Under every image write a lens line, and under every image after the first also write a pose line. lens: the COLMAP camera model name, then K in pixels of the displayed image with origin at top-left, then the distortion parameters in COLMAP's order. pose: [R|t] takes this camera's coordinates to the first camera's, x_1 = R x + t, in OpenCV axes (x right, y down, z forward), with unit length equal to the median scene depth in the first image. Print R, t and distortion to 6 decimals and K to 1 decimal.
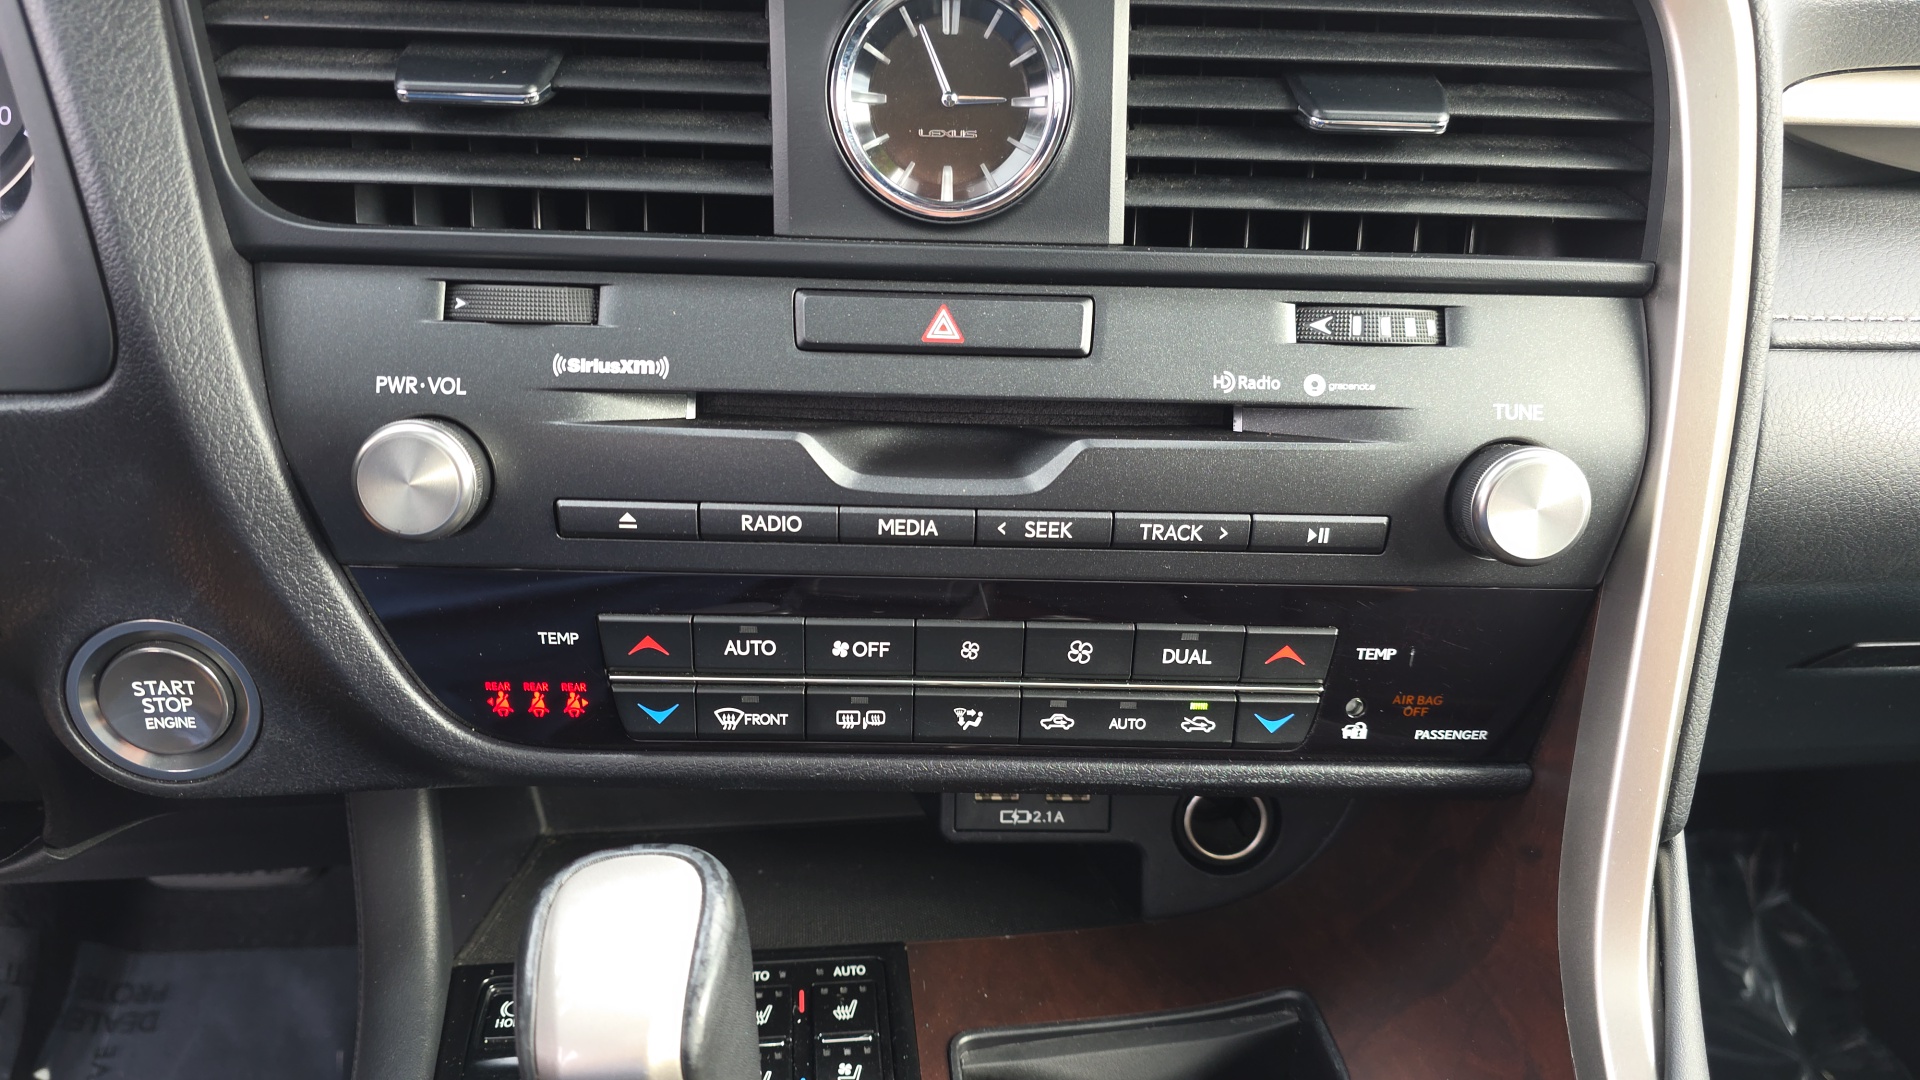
lens RADIAL K [[1324.6, 0, 954.8], [0, 1324.6, 539.6], [0, 0, 1]] dist [0.099514, -0.152881]
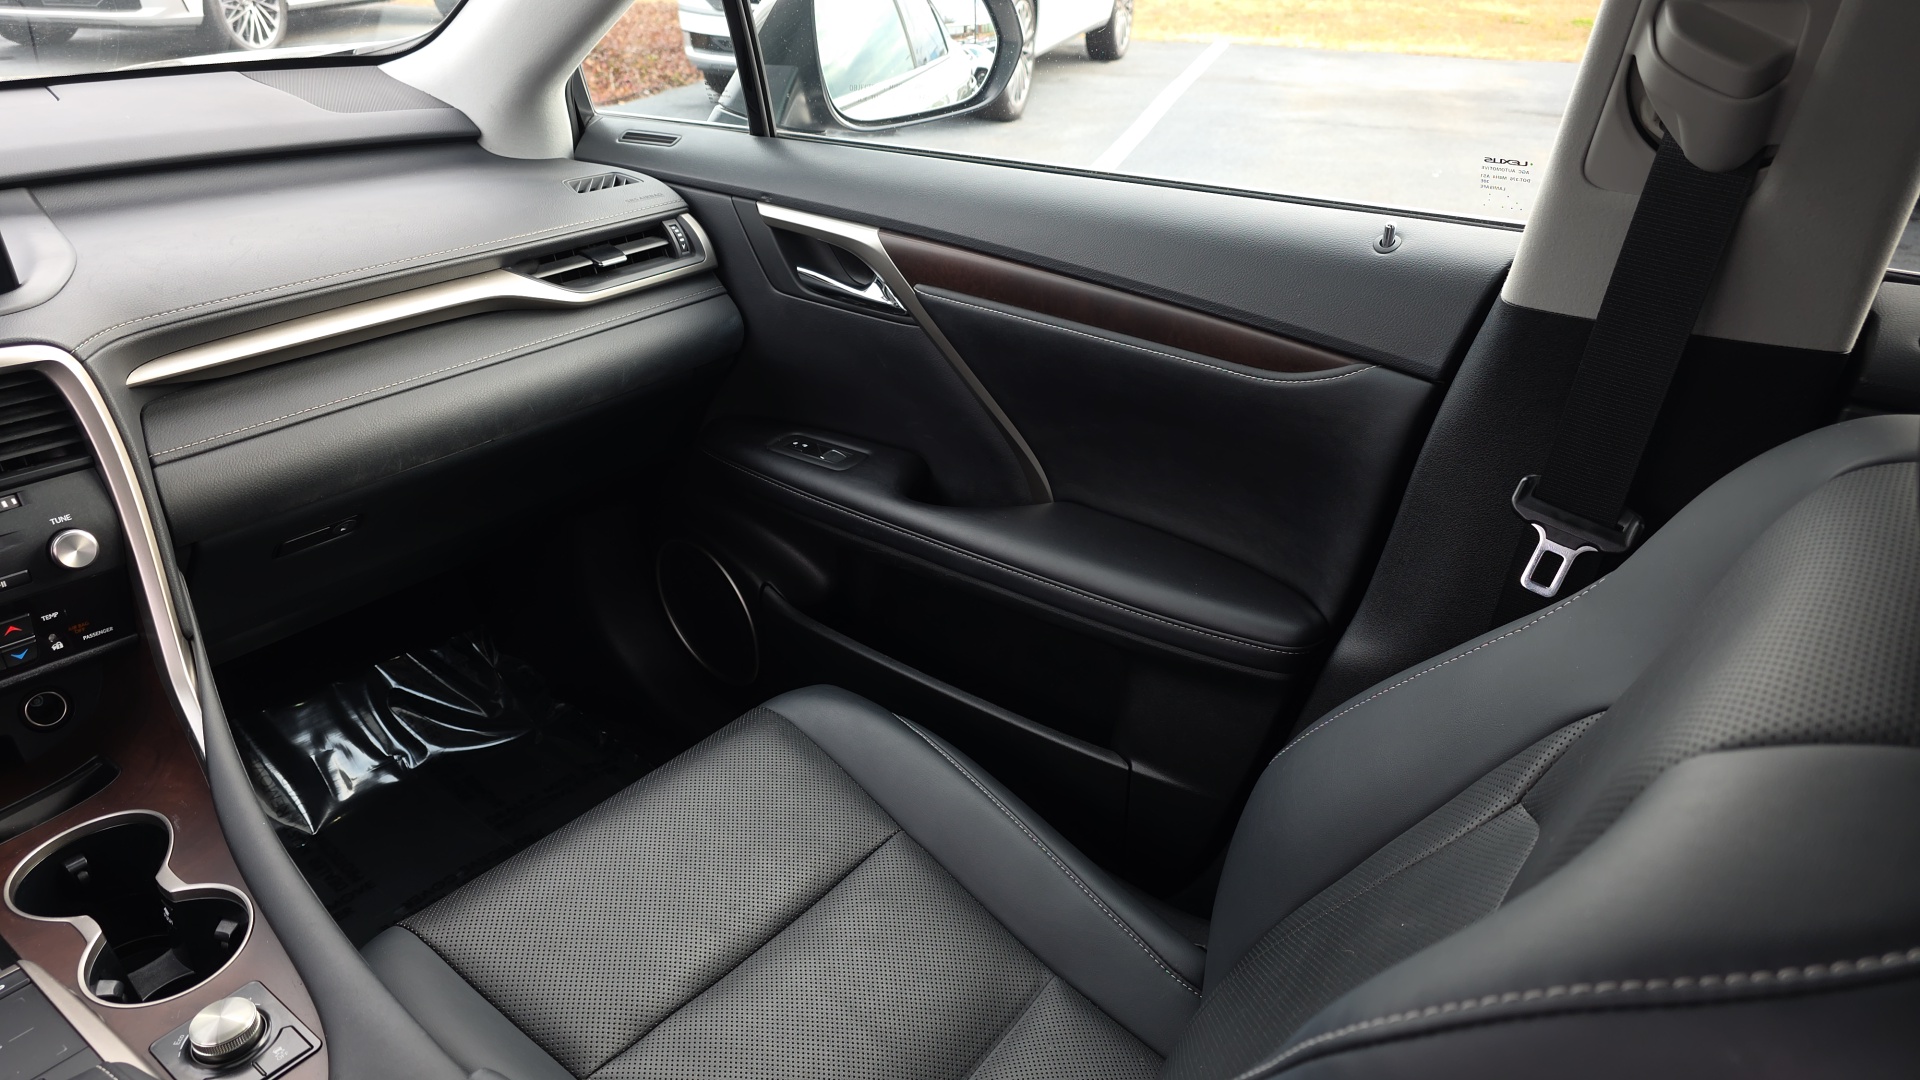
lens RADIAL K [[1304.7, 0, 947.1], [0, 1304.7, 560.1], [0, 0, 1]] dist [0.059981, -0.057272]
pose [[0.707485, -0.359167, 0.608657, 0.006084], [0.327676, 0.929774, 0.167775, 0.129145], [-0.626173, 0.080744, 0.775492, -2.328588]]
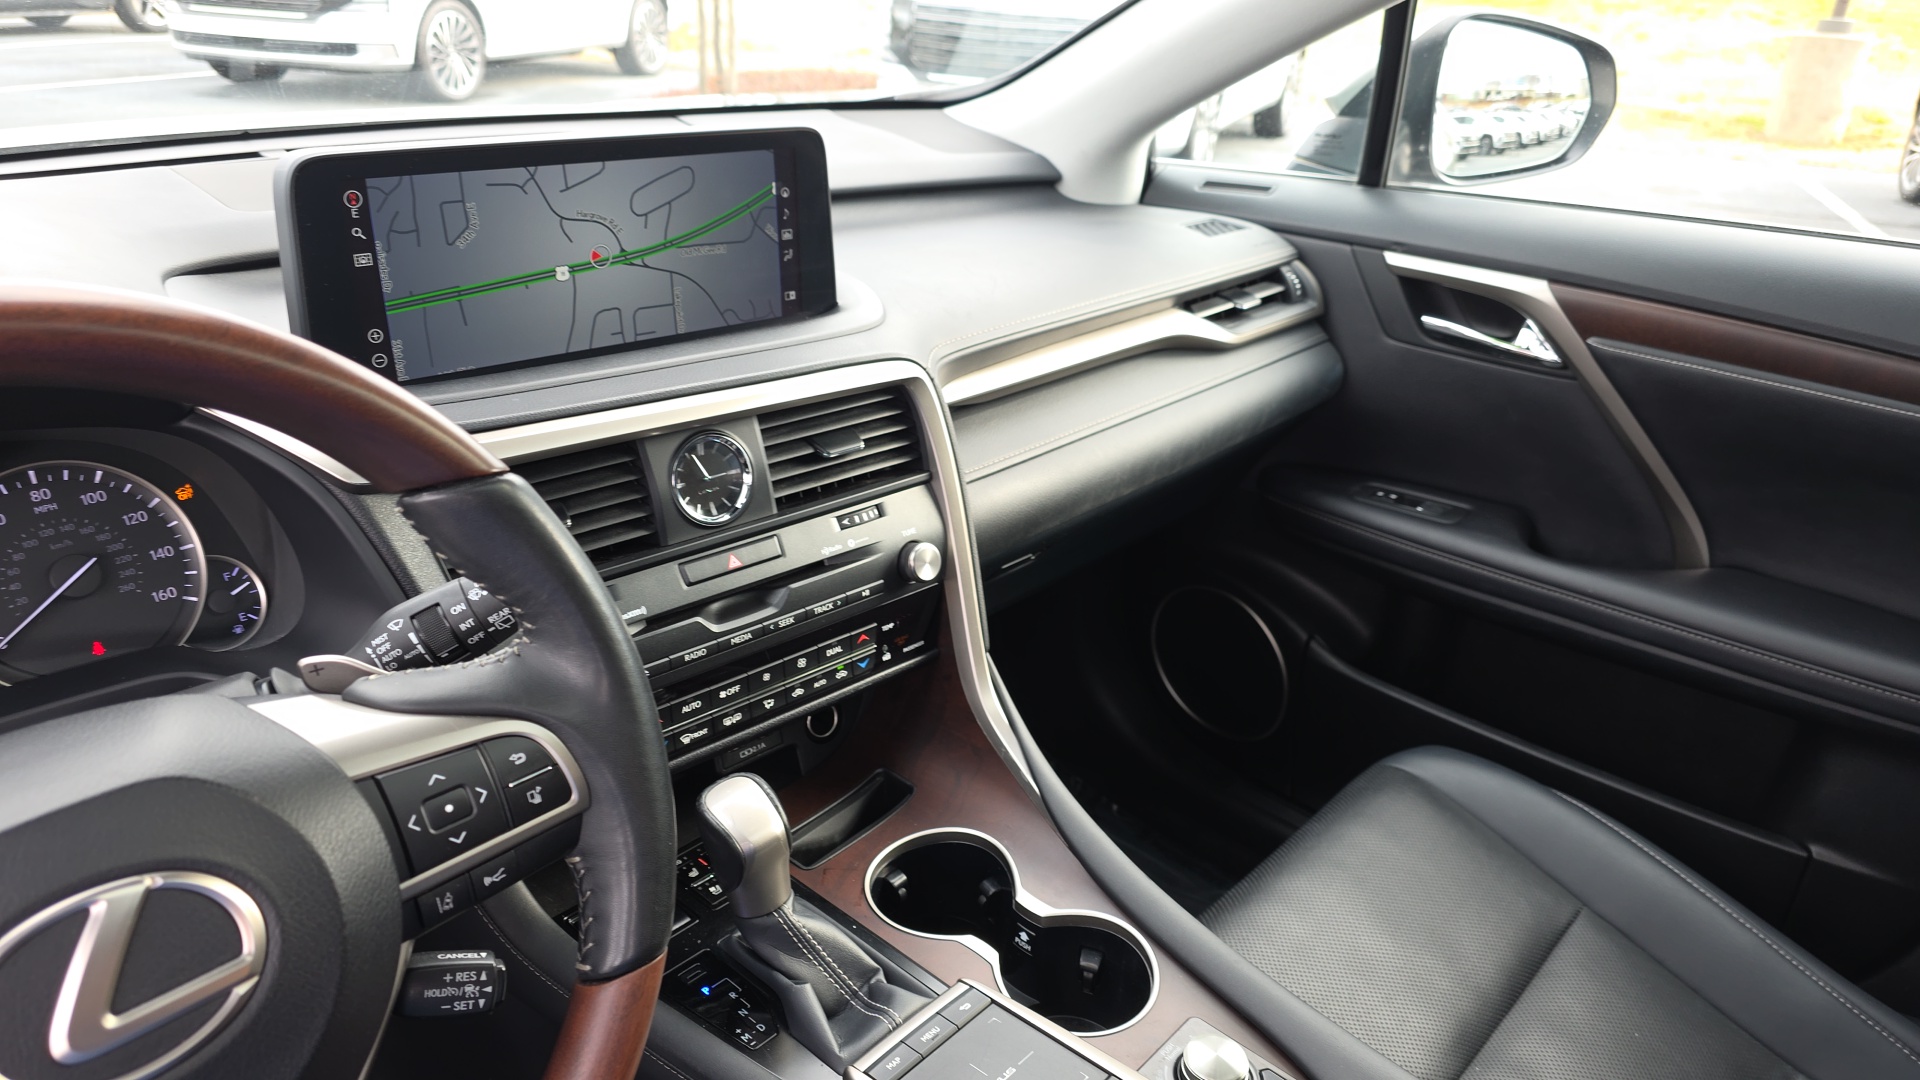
lens RADIAL K [[1299.4, 0, 953.5], [0, 1299.4, 531.7], [0, 0, 1]] dist [0.063692, -0.068415]
pose [[0.754624, -0.278578, 0.594084, -1.152266], [0.283167, 0.955012, 0.088138, -0.308863], [-0.591911, 0.101714, 0.799560, -1.276691]]
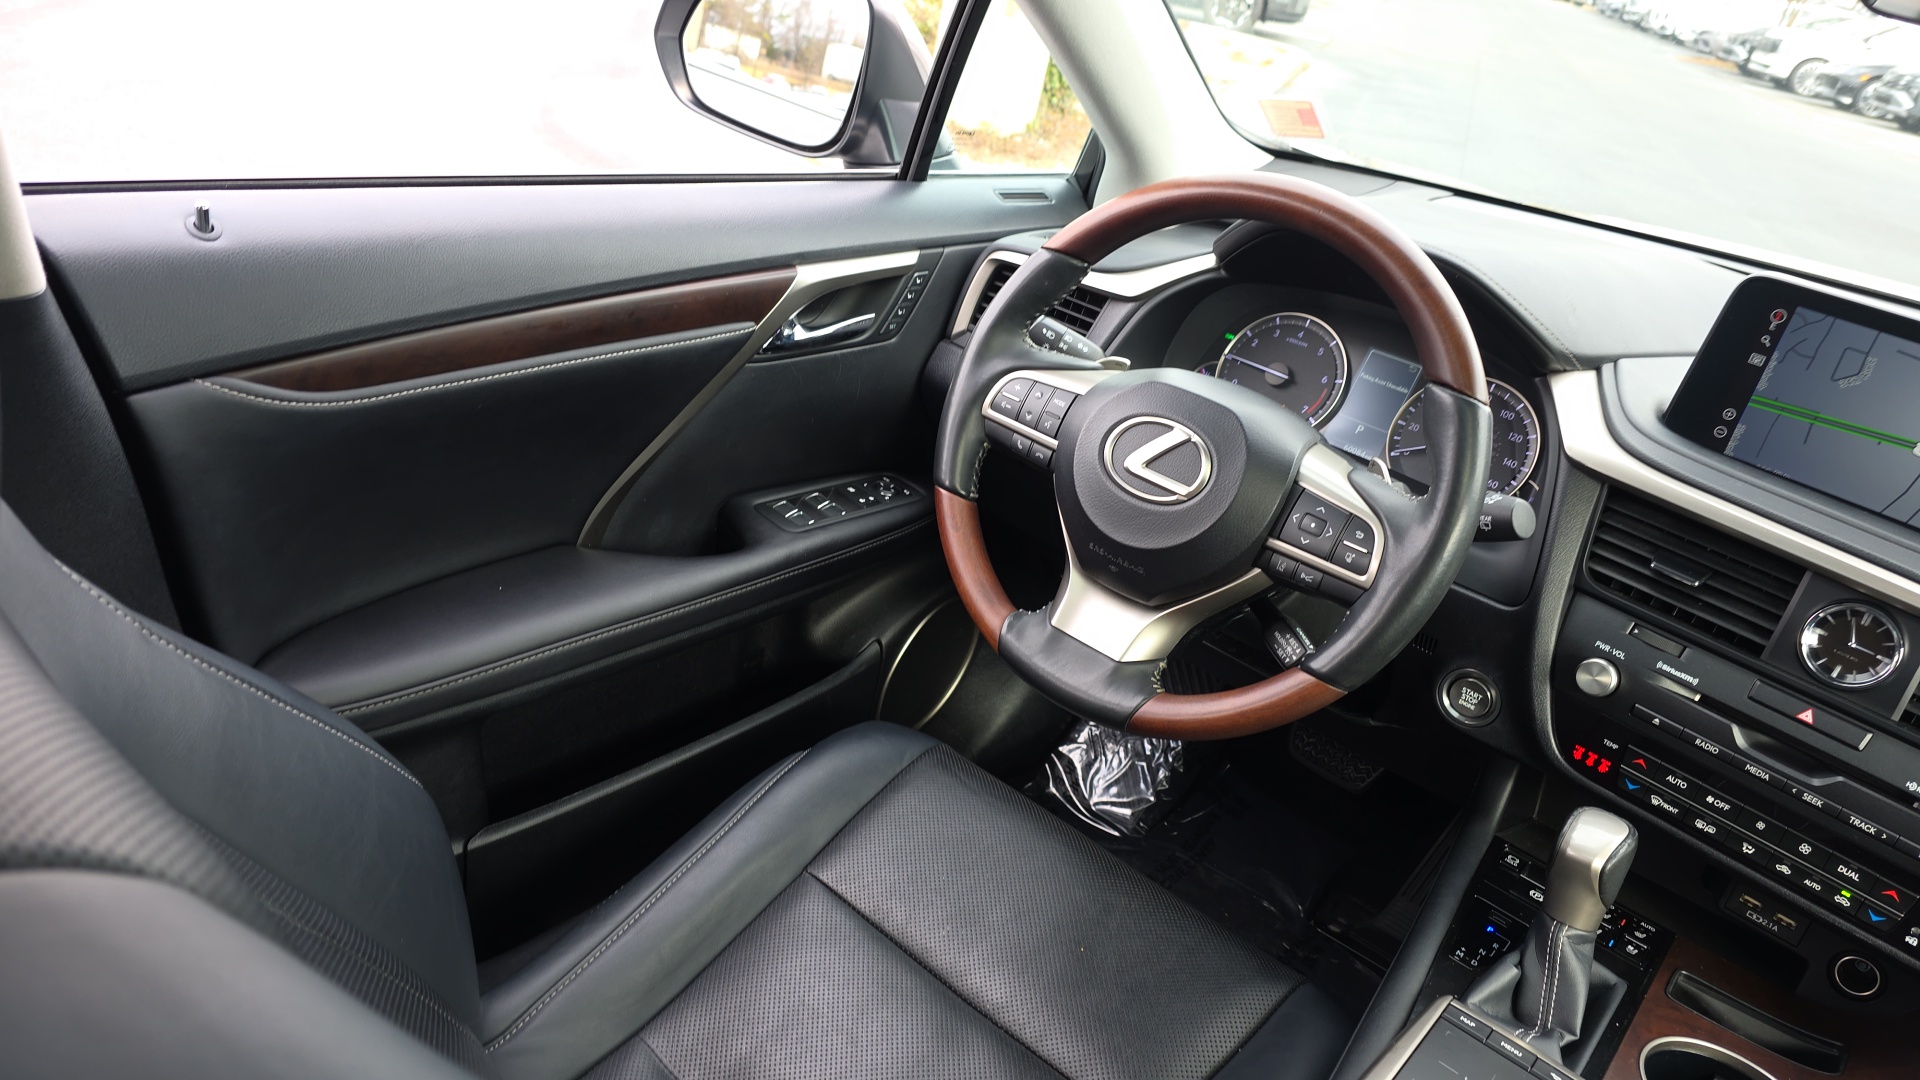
lens RADIAL K [[1310.7, 0, 934.6], [0, 1310.7, 534.2], [0, 0, 1]] dist [0.060284, -0.057377]
pose [[0.674679, 0.400675, -0.619893, 0.322871], [-0.448630, 0.889506, 0.086663, 0.077312], [0.586122, 0.219633, 0.779886, -2.250501]]
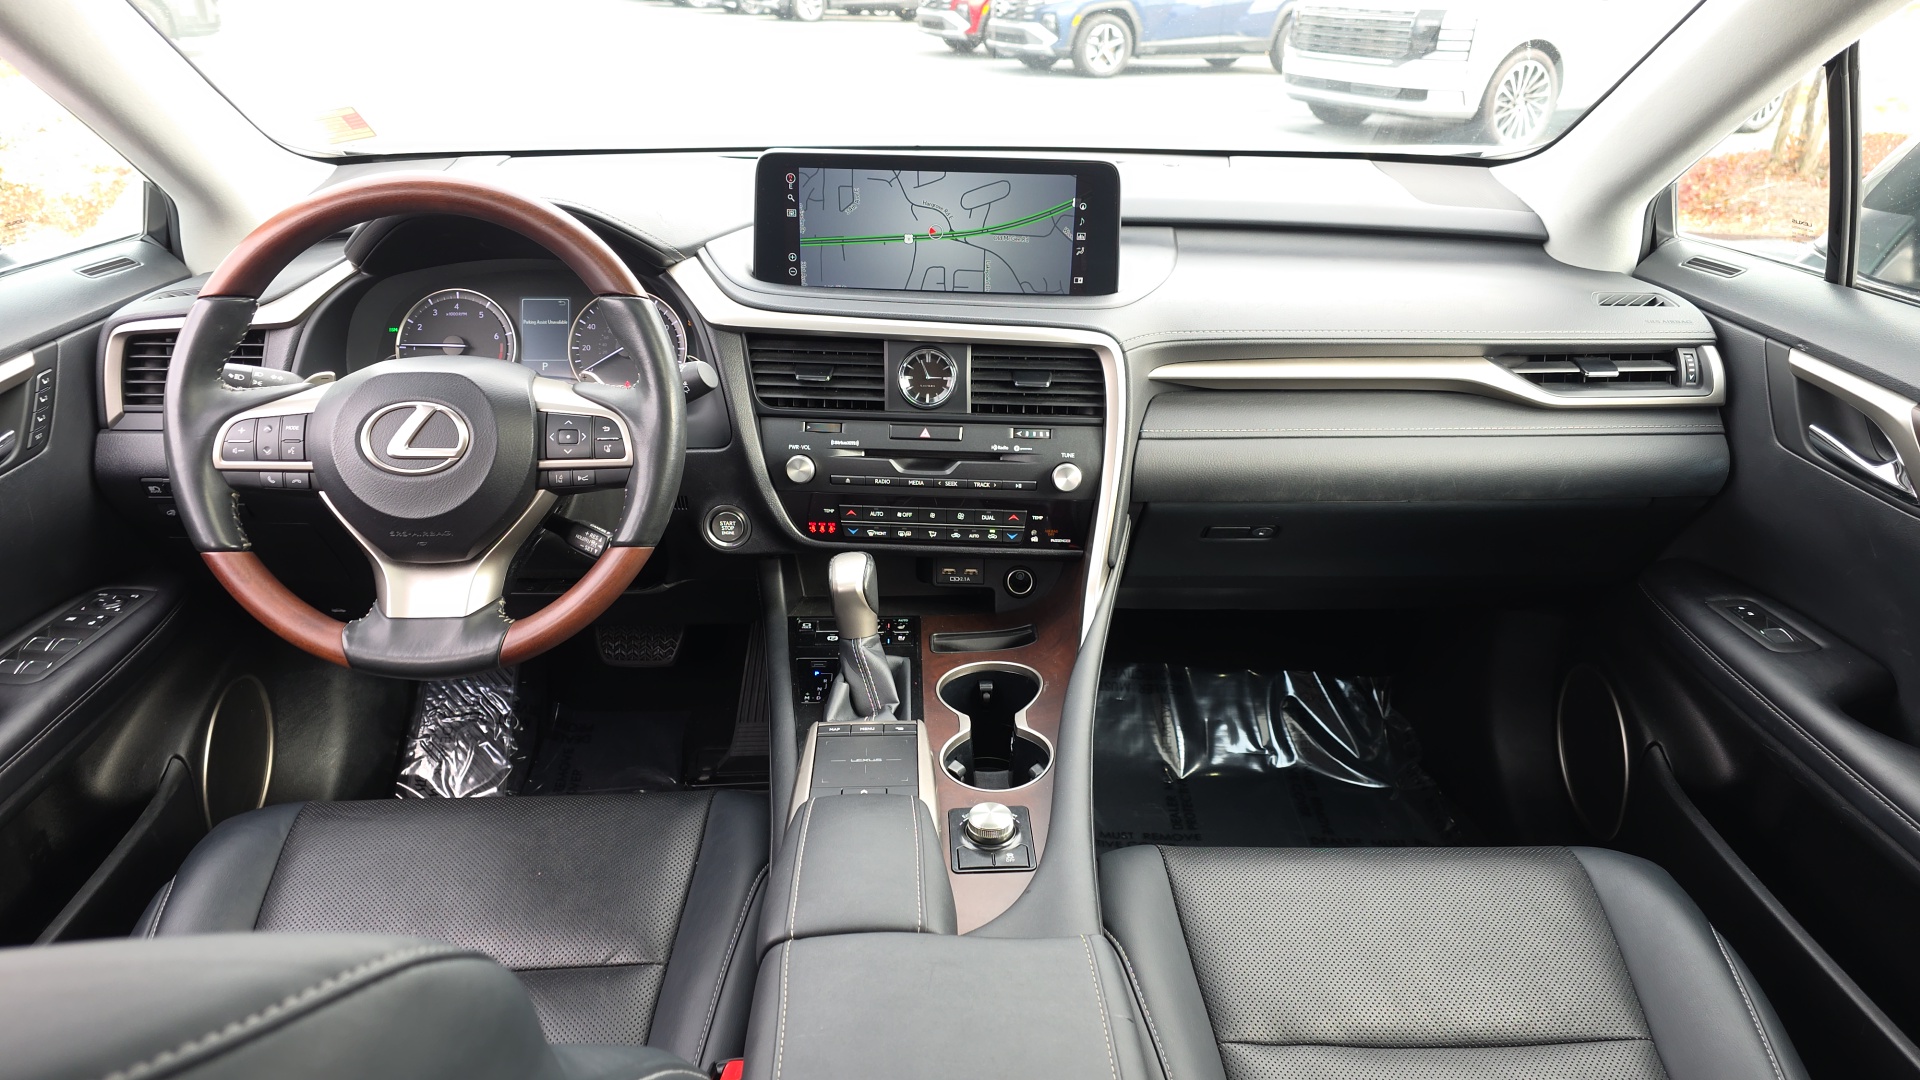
lens RADIAL K [[1290.6, 0, 942.8], [0, 1290.6, 547.8], [0, 0, 1]] dist [0.095287, -0.100783]
pose [[0.996294, 0.011619, -0.085225, 0.371849], [-0.014466, 0.999355, -0.032858, 0.308019], [0.084788, 0.033969, 0.995820, -2.813657]]
